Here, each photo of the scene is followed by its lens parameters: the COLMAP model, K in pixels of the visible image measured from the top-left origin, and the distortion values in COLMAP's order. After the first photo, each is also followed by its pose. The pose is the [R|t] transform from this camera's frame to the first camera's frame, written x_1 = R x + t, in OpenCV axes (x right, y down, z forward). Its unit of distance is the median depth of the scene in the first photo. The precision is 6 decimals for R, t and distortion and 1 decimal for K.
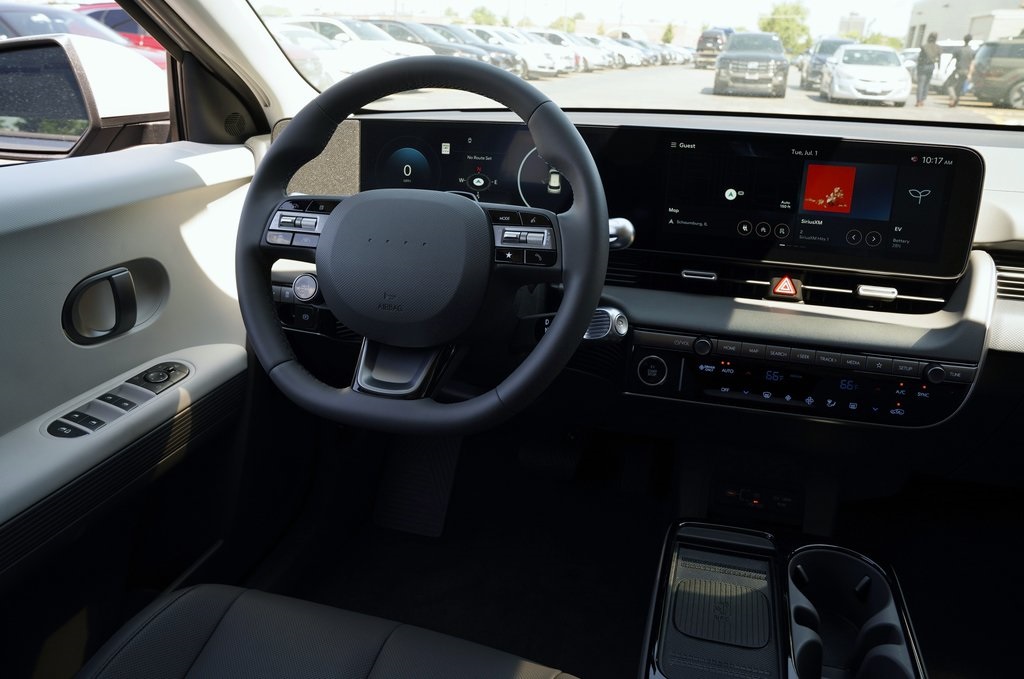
lens RADIAL K [[723.6, 0, 511.7], [0, 723.6, 336.1], [0, 0, 1]] dist [-0.062451, 0.008705]
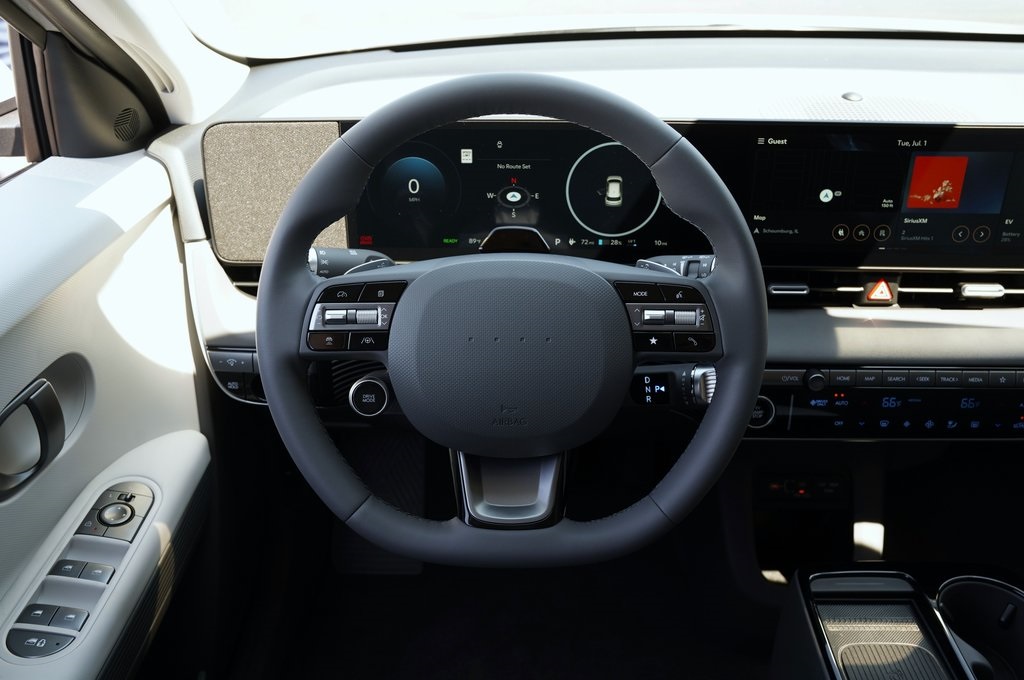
lens RADIAL K [[844.7, 0, 518.8], [0, 844.7, 344.9], [0, 0, 1]] dist [-0.005267, 0.024982]
pose [[0.960139, -0.146864, 0.237834, -0.315810], [0.104759, 0.977898, 0.180943, -0.248324], [-0.259151, -0.148815, 0.954303, 0.112974]]
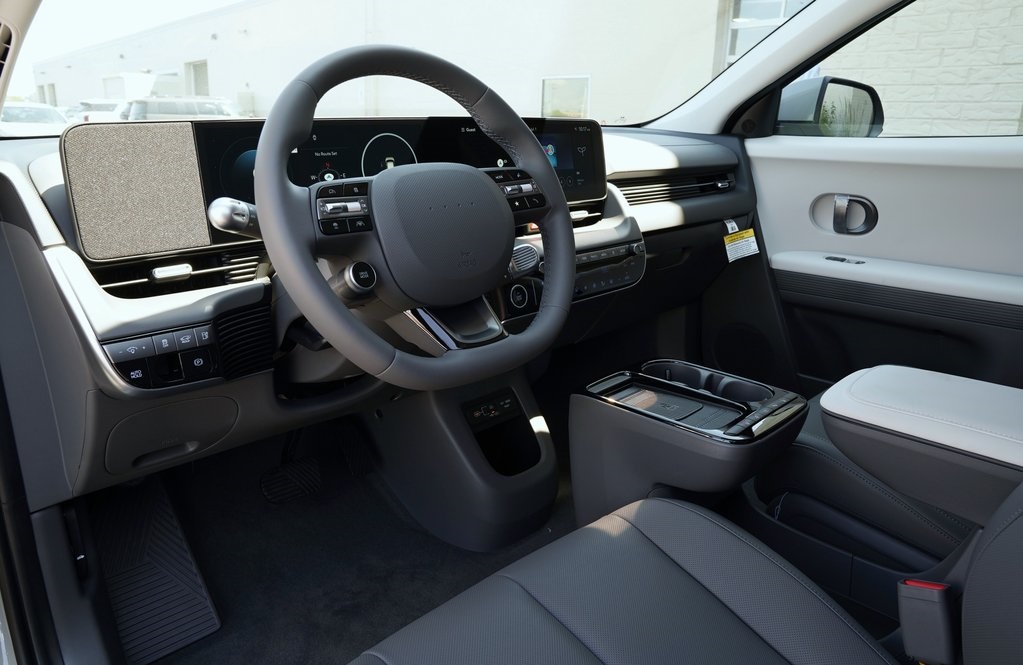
lens RADIAL K [[730.1, 0, 513.1], [0, 730.1, 337.5], [0, 0, 1]] dist [-0.055979, 0.000406]
pose [[0.476174, -0.262623, 0.839218, -0.949161], [0.326770, 0.938867, 0.108397, -0.028969], [-0.816382, 0.222616, 0.532881, 0.322279]]
